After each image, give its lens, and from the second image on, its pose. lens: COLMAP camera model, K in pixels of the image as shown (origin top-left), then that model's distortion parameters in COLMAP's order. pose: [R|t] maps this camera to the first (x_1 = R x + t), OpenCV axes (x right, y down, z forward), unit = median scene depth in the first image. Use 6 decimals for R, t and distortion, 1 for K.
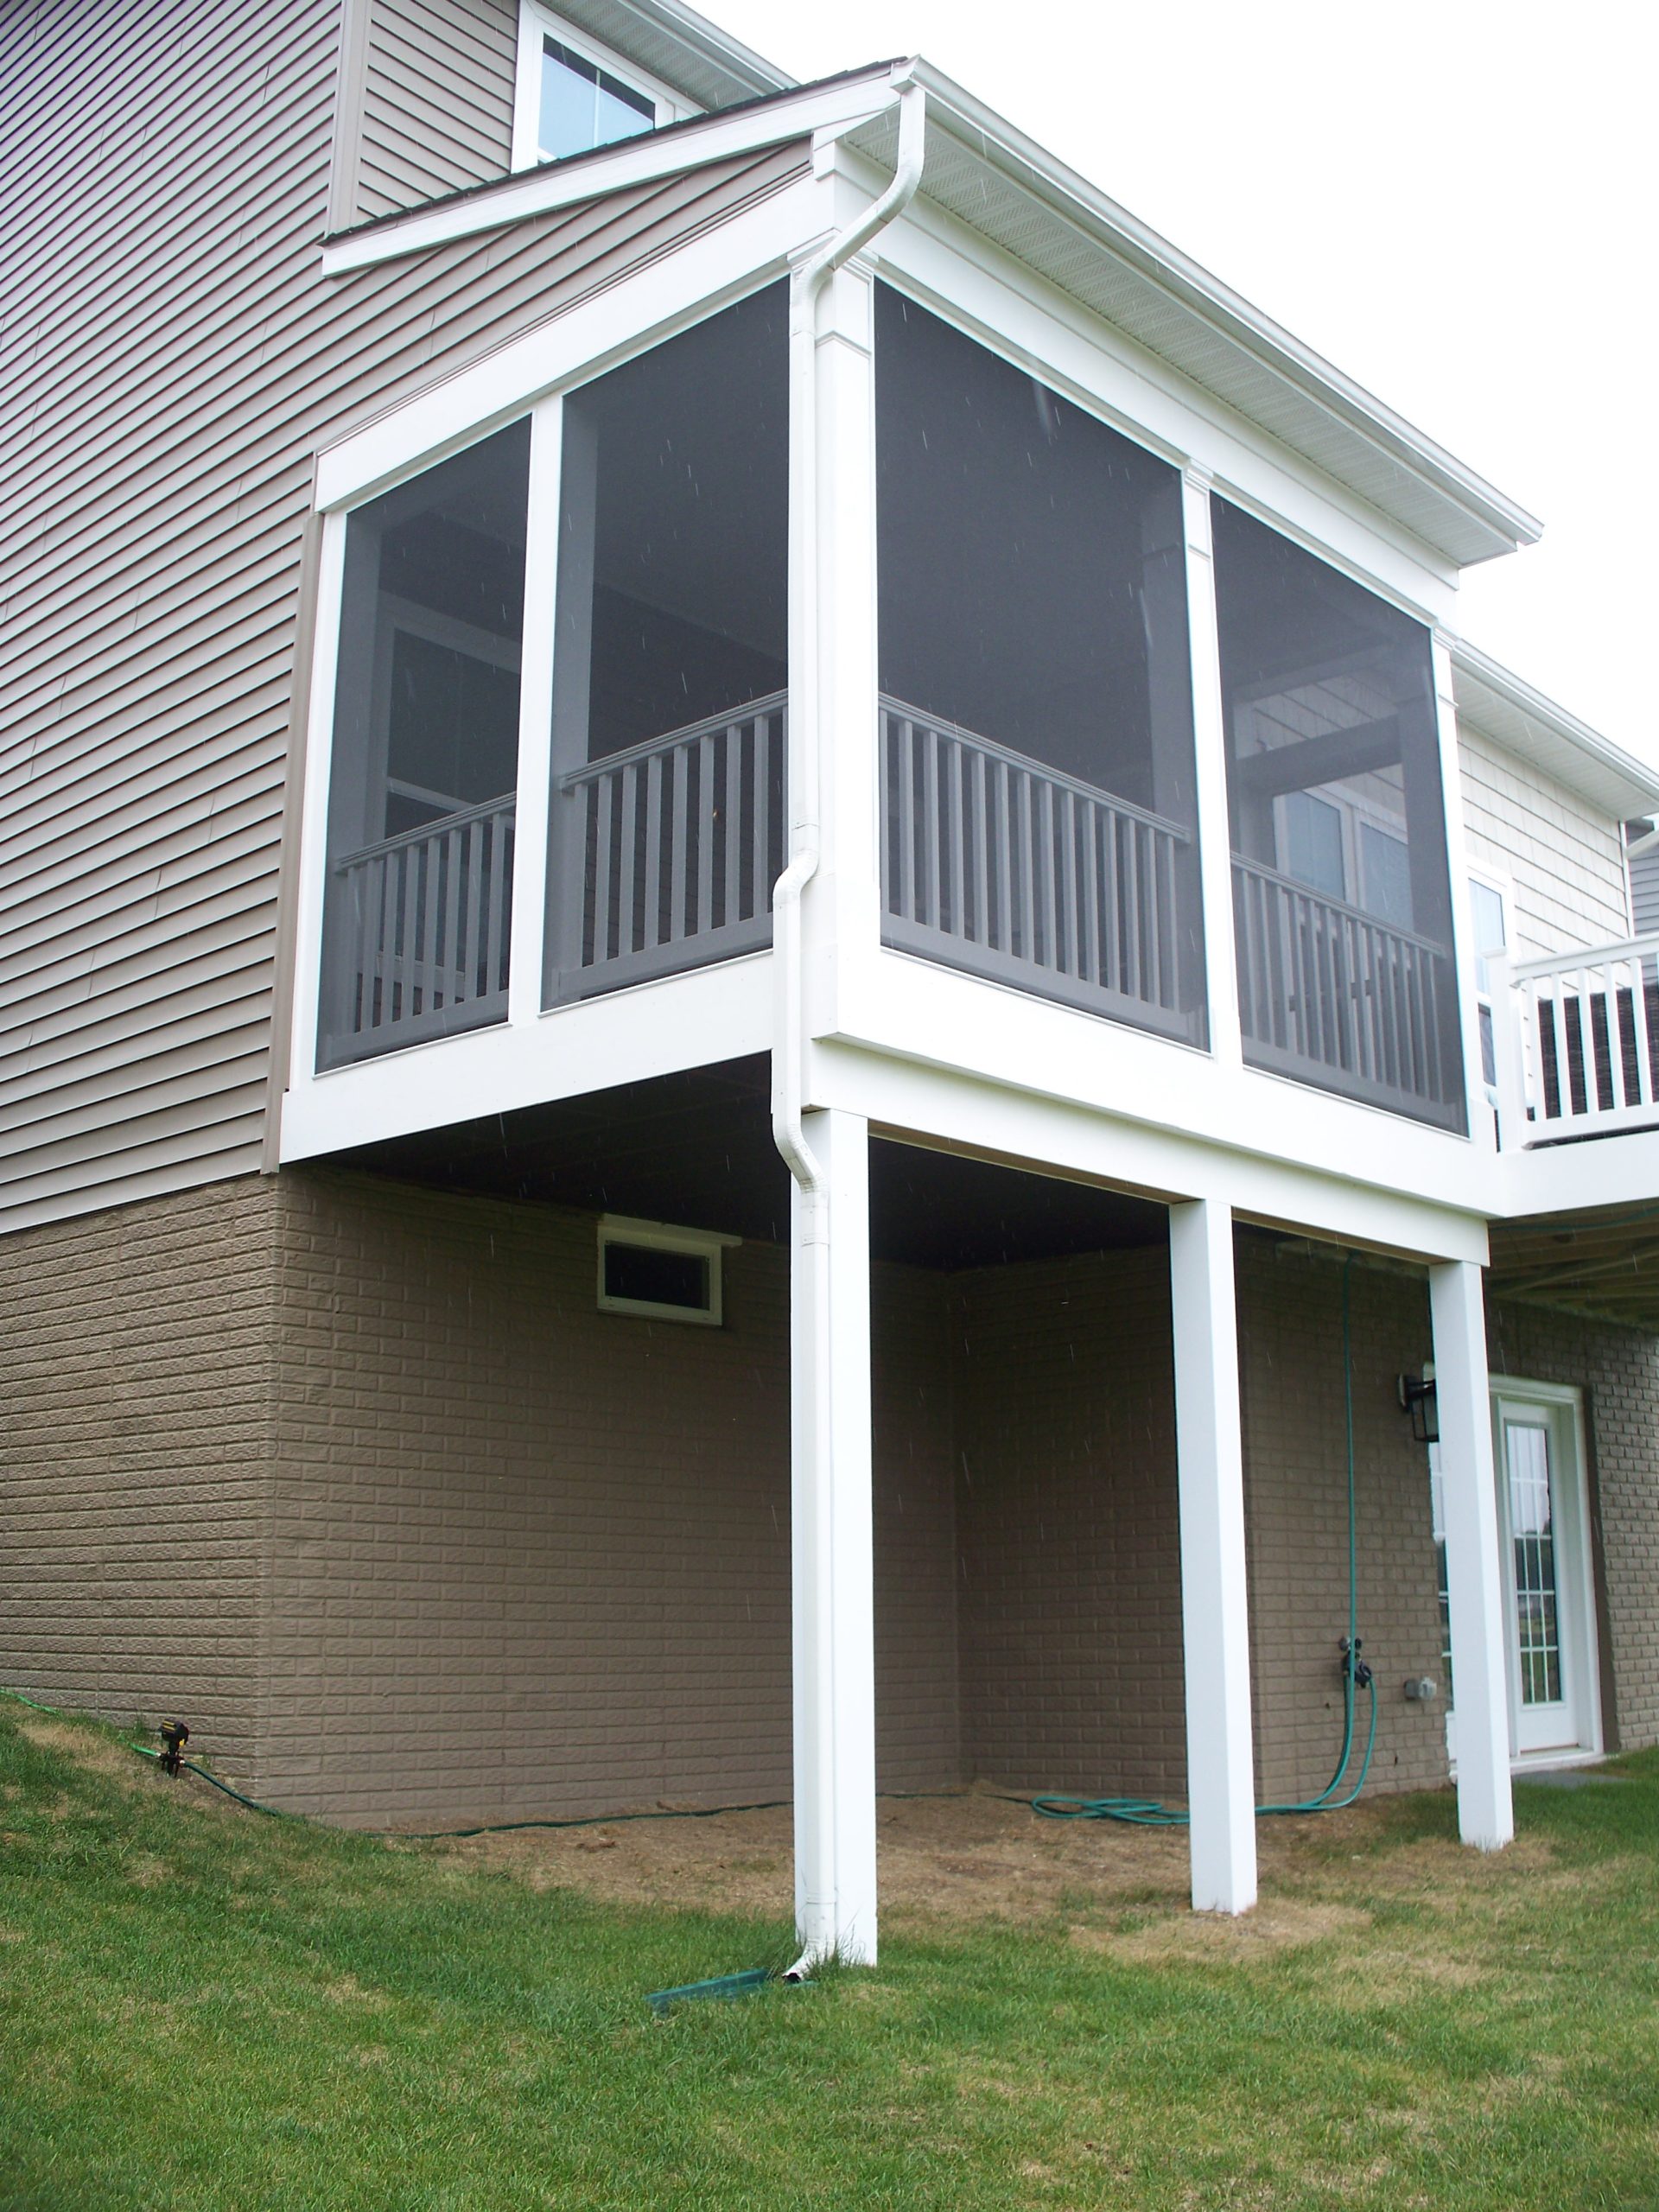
lens RADIAL K [[2288.2, 0, 828.7], [0, 2288.2, 1105.8], [0, 0, 1]] dist [-0.264719, 0.266446]
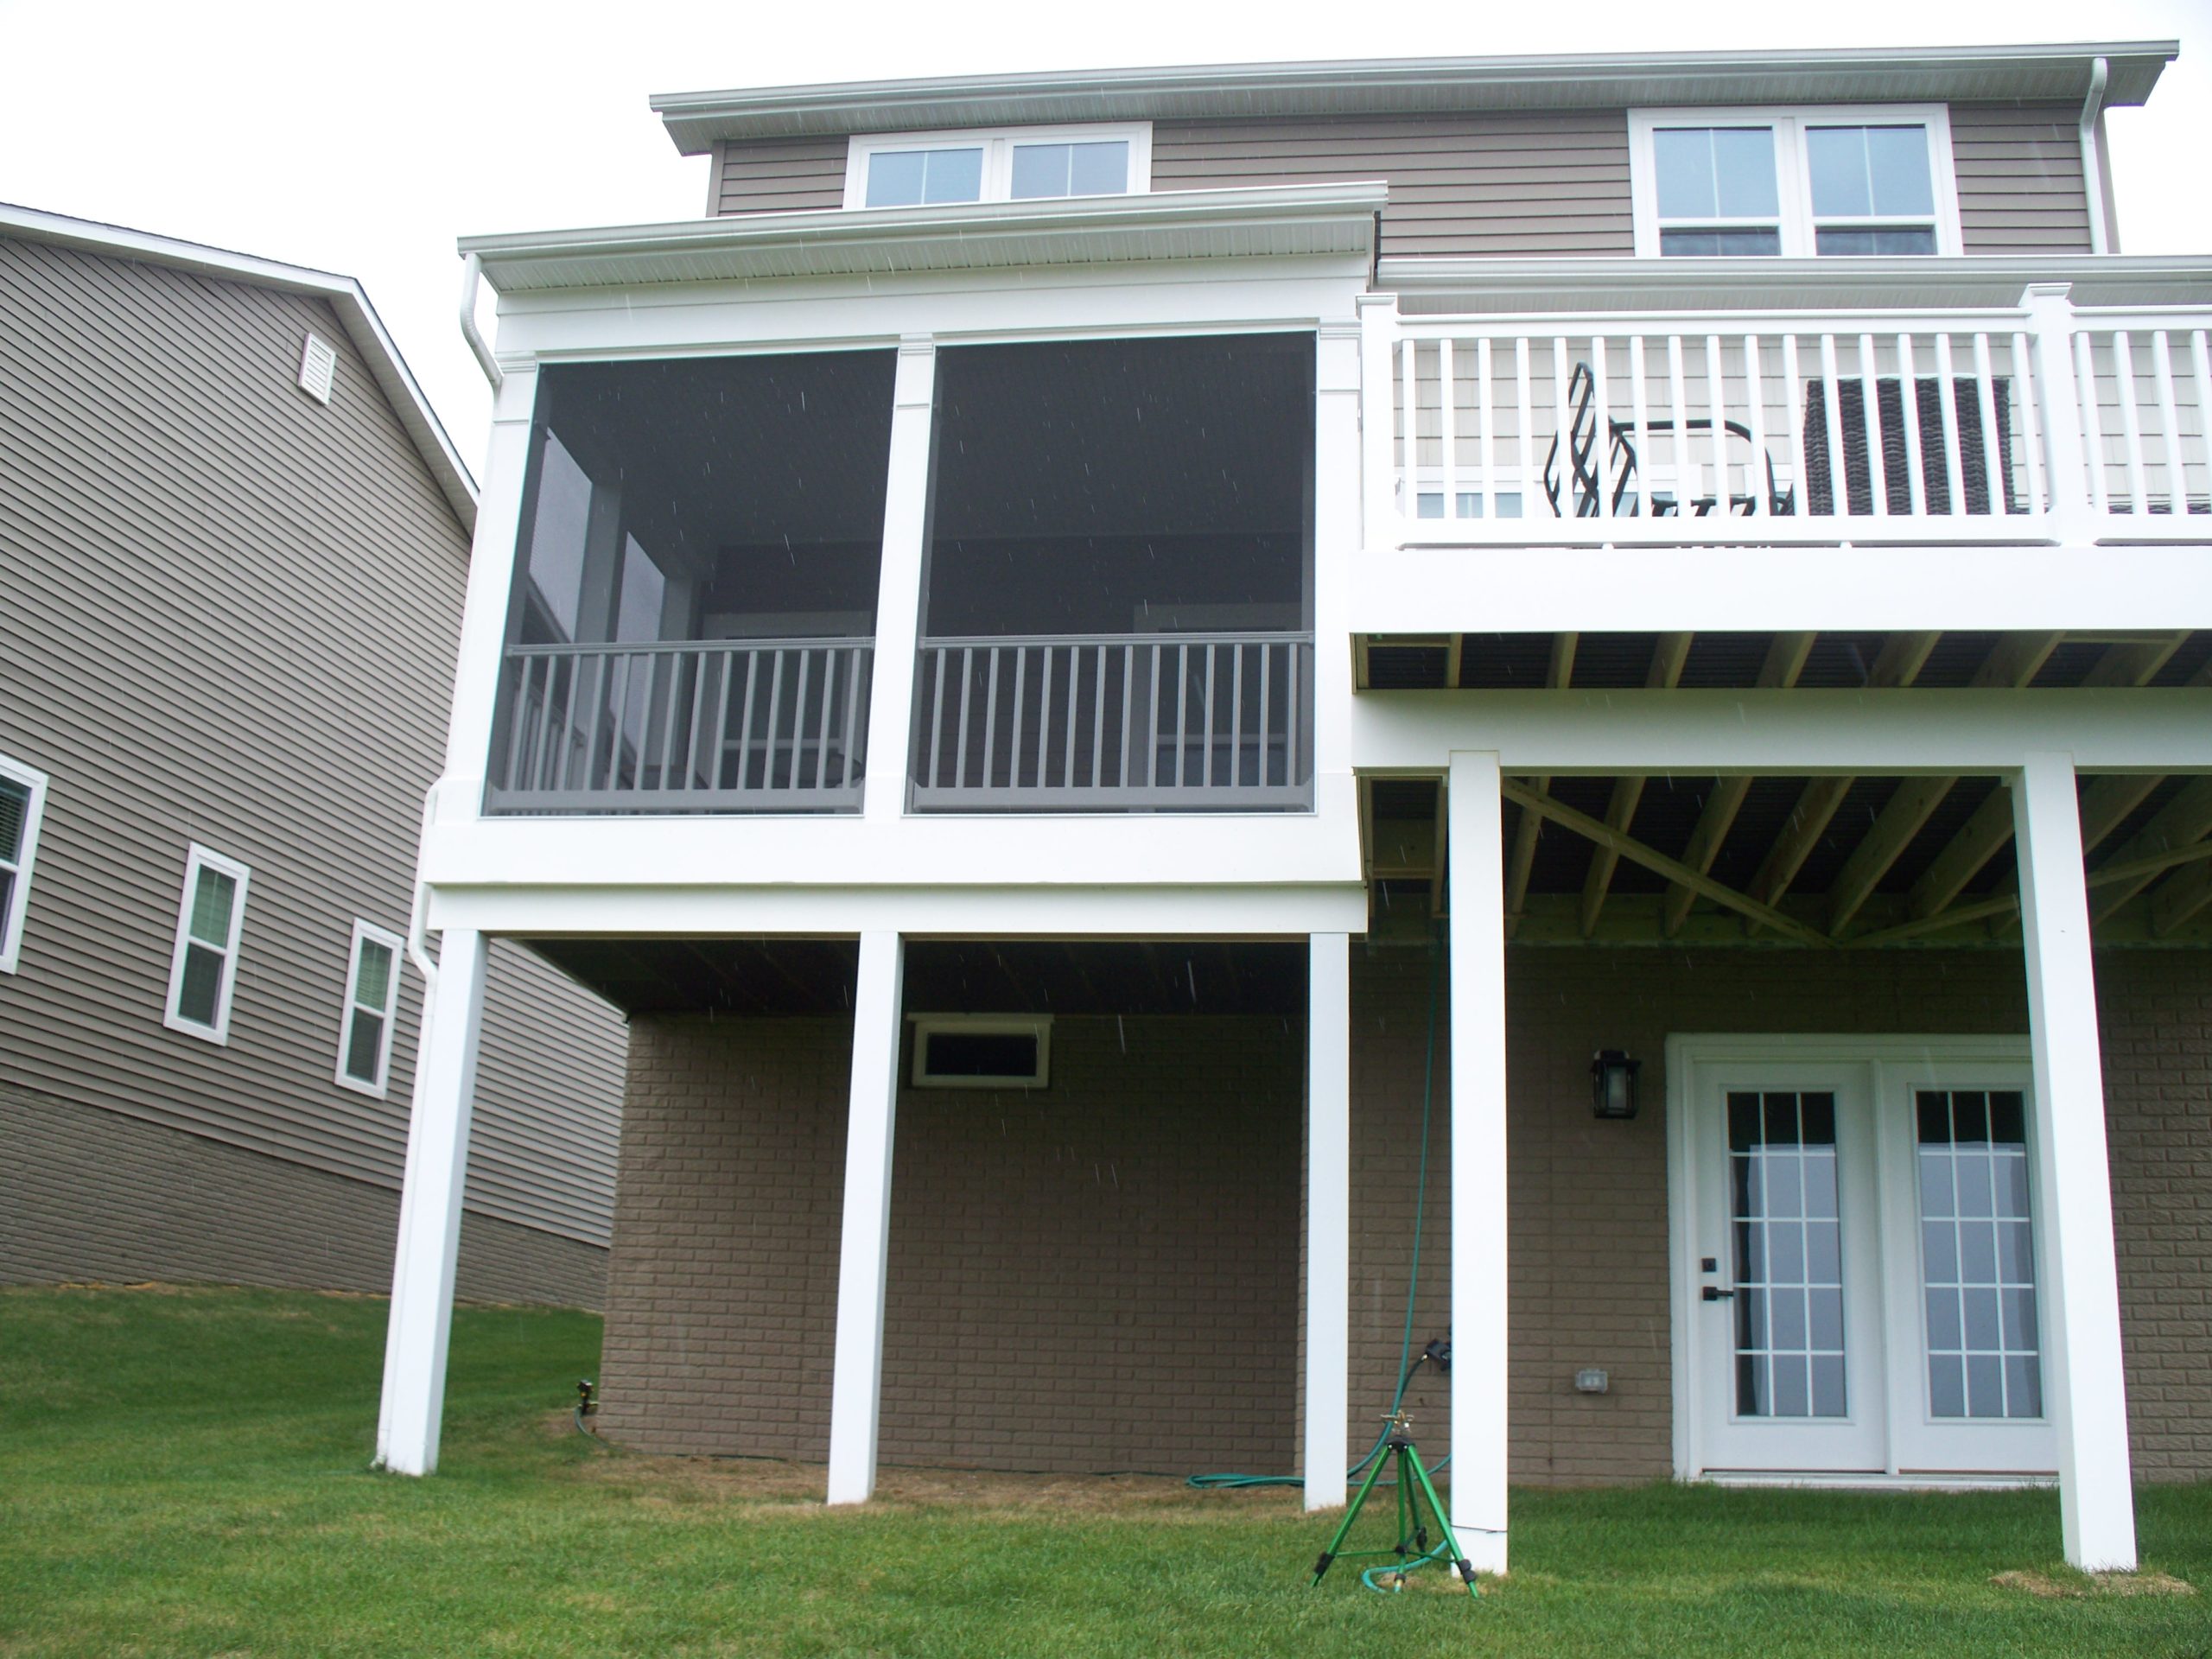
lens RADIAL K [[2288.2, 0, 1099.7], [0, 2288.2, 881.3], [0, 0, 1]] dist [-0.264719, 0.266446]
pose [[0.583598, -0.198778, -0.787338, 1.152791], [0.147810, 0.979383, -0.137702, 0.192428], [0.798477, -0.036014, 0.600947, 0.336030]]
